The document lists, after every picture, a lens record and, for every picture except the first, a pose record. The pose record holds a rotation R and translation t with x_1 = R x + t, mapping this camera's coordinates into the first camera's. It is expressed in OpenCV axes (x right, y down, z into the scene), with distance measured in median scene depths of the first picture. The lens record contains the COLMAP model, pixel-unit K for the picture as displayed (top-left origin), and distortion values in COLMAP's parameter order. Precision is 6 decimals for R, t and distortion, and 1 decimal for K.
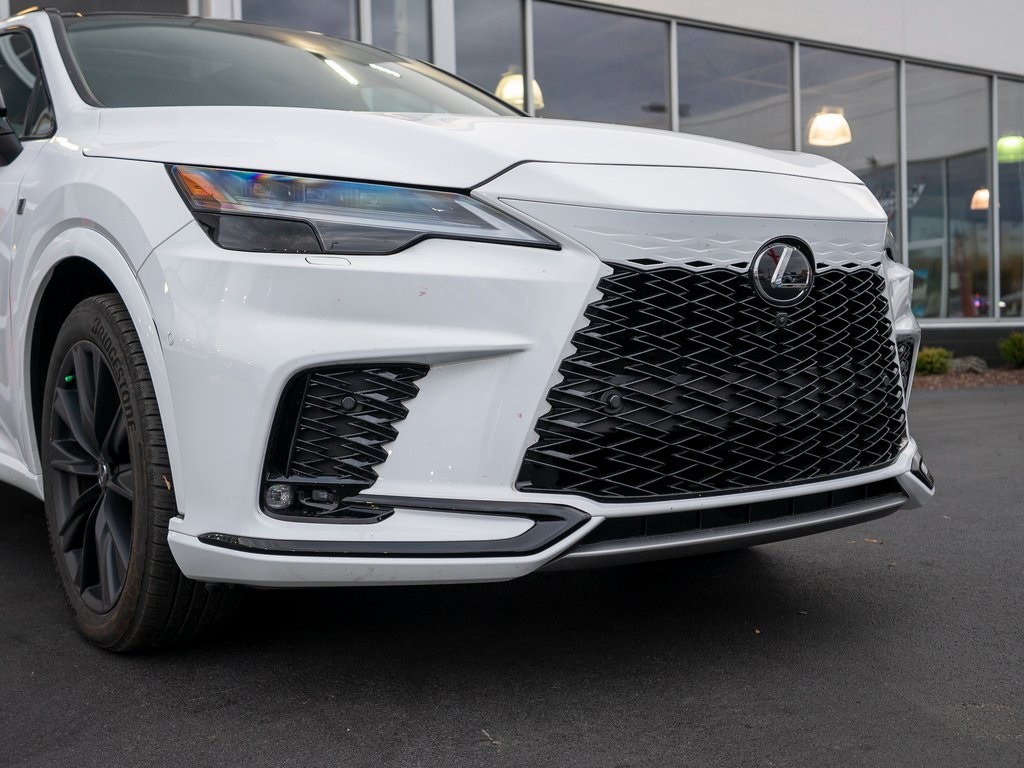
lens RADIAL K [[1278.1, 0, 520.5], [0, 1278.1, 384.1], [0, 0, 1]] dist [-0.023011, 0.067026]
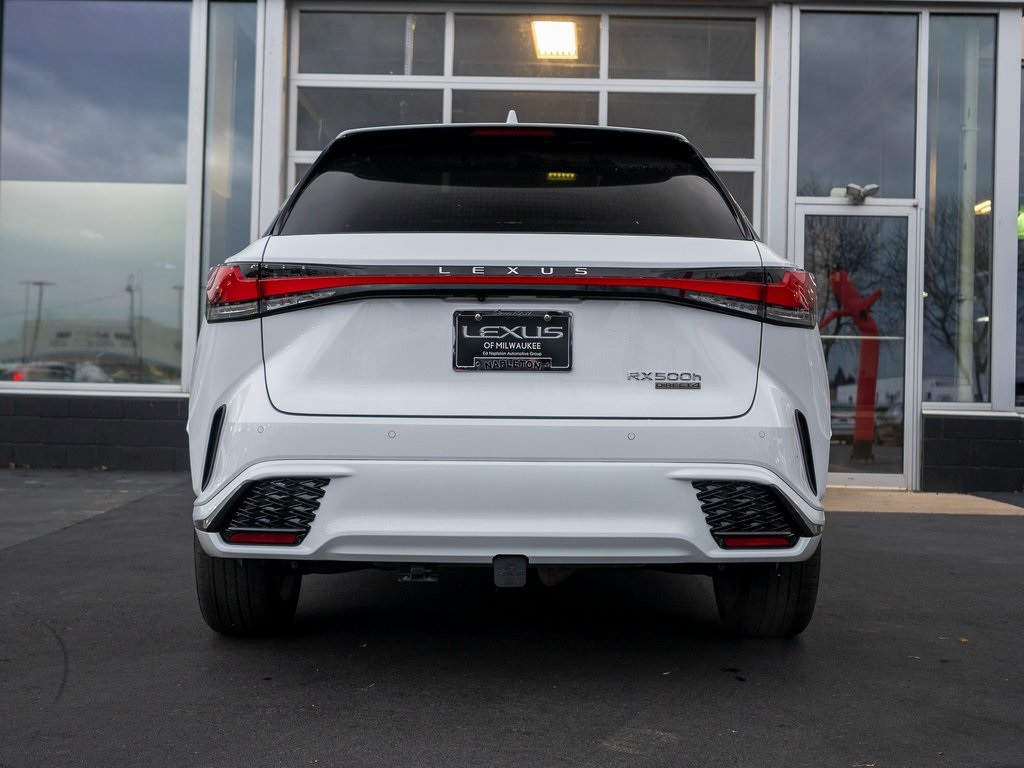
lens RADIAL K [[1278.1, 0, 520.5], [0, 1278.1, 384.1], [0, 0, 1]] dist [-0.023011, 0.067026]
pose [[0.802455, 0.034845, -0.595694, 1.021743], [-0.061792, 0.997779, -0.024875, -0.076677], [0.593504, 0.056770, 0.802826, -0.199910]]
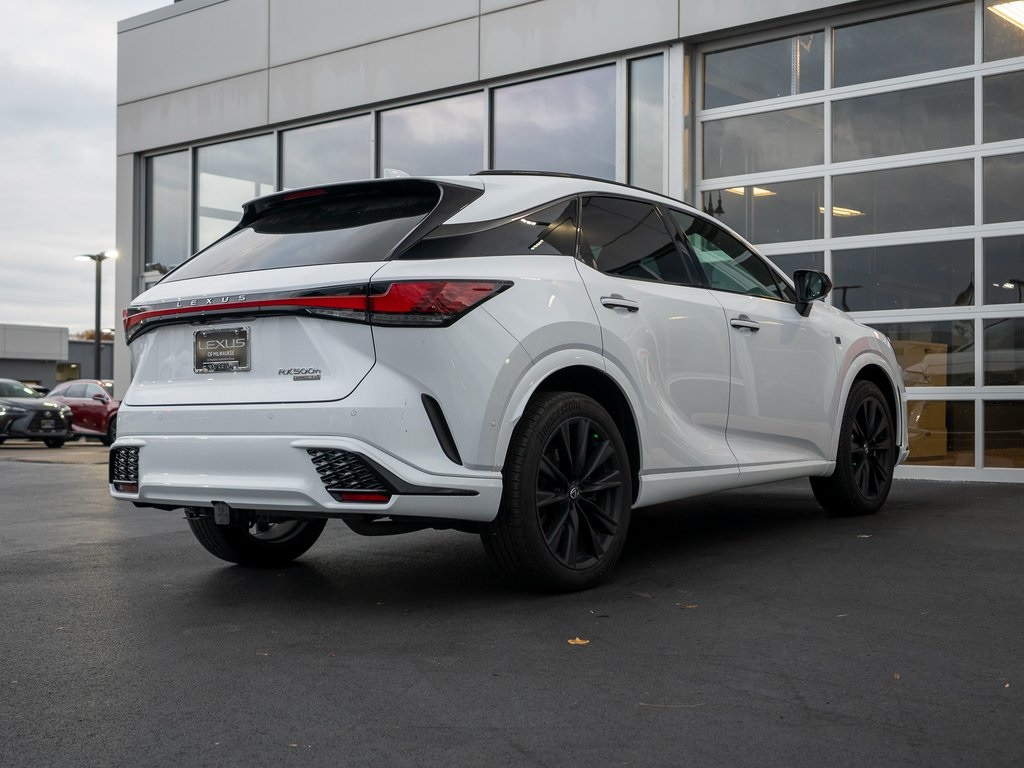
lens RADIAL K [[1278.1, 0, 520.5], [0, 1278.1, 384.1], [0, 0, 1]] dist [-0.023011, 0.067026]
pose [[0.265995, 0.007308, -0.963947, 2.262798], [-0.038423, 0.999257, -0.003027, -0.119478], [0.963208, 0.037843, 0.266078, 0.880989]]
